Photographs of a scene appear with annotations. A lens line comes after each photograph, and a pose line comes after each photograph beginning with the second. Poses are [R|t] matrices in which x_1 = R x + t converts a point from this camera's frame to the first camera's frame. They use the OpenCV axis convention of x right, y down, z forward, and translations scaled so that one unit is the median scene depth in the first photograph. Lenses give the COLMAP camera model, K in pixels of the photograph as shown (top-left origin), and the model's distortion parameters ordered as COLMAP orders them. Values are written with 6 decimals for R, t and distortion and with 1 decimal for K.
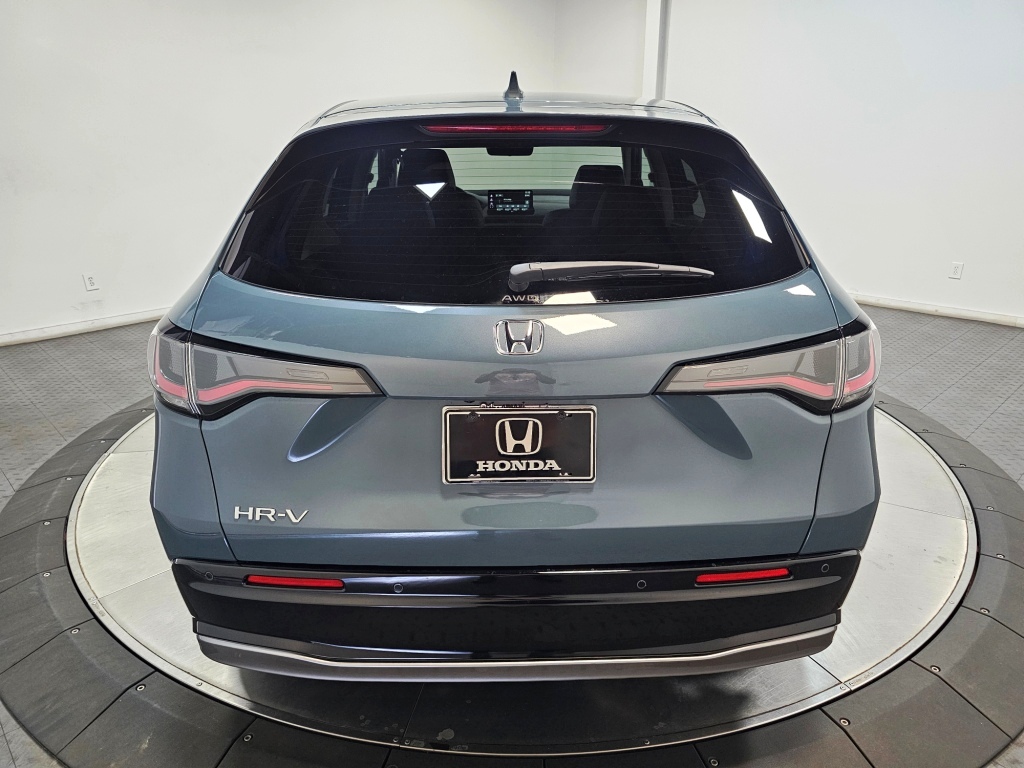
lens RADIAL K [[698.8, 0, 514.3], [0, 698.8, 384.2], [0, 0, 1]] dist [0.015365, -0.016649]
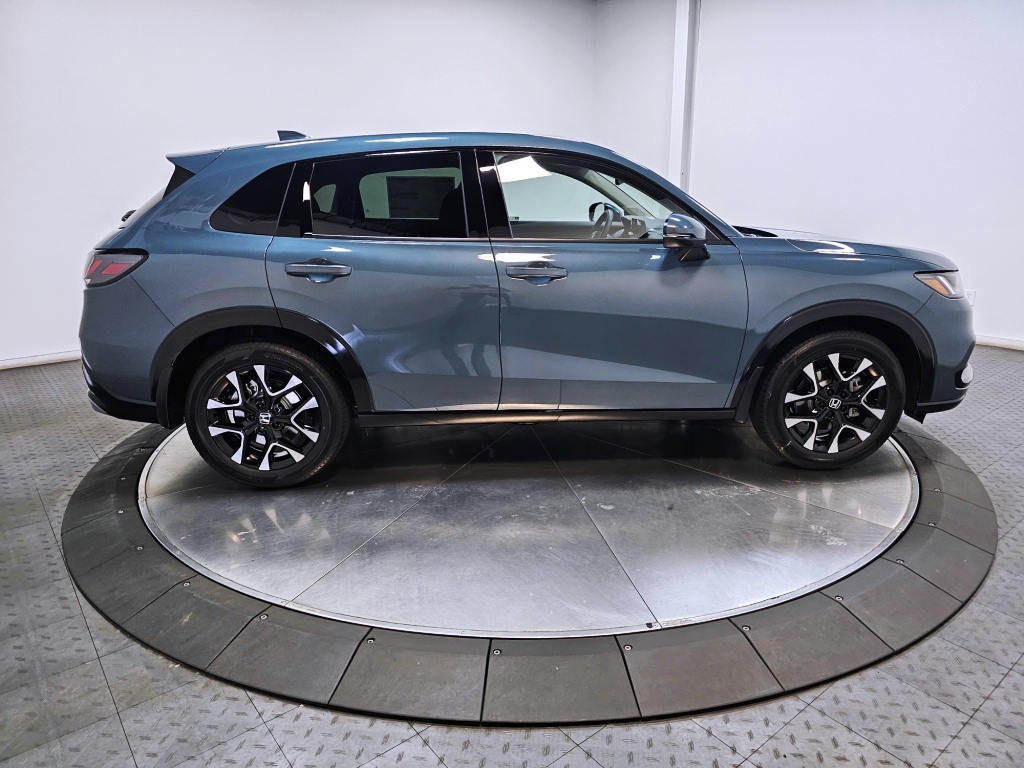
lens RADIAL K [[698.8, 0, 521.3], [0, 698.8, 388.9], [0, 0, 1]] dist [0.015365, -0.016649]
pose [[0.996644, 0.011505, -0.081045, 0.109232], [-0.016539, 0.997957, -0.061716, 0.092653], [0.080169, 0.062850, 0.994798, -0.151754]]
